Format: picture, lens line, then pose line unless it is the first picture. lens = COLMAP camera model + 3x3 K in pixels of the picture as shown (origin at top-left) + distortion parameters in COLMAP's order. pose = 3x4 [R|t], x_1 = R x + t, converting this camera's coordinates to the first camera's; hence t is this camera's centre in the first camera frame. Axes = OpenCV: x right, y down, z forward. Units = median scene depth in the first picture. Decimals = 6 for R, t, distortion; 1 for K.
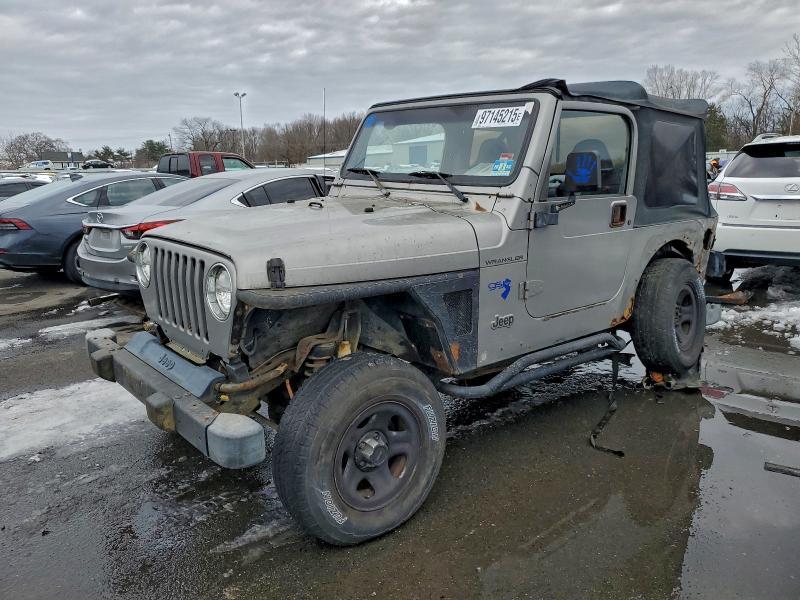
lens RADIAL K [[624.3, 0, 400.0], [0, 624.3, 300.0], [0, 0, 1]] dist [0.111440, -0.159094]
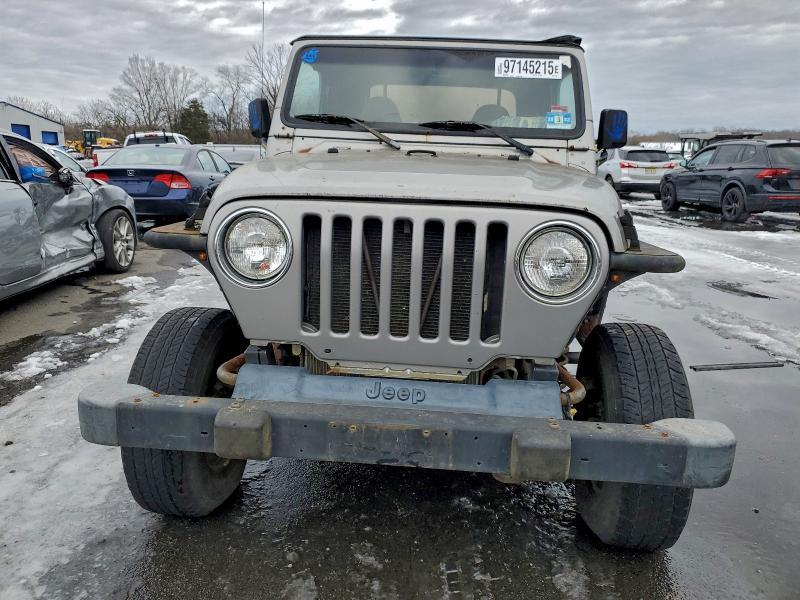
lens RADIAL K [[616.3, 0, 400.0], [0, 616.3, 300.0], [0, 0, 1]] dist [0.000669, 0.085914]
pose [[0.705747, -0.132812, 0.695903, -0.651938], [0.120463, 0.990464, 0.066862, -0.028249], [-0.698147, 0.036643, 0.715016, 0.465752]]
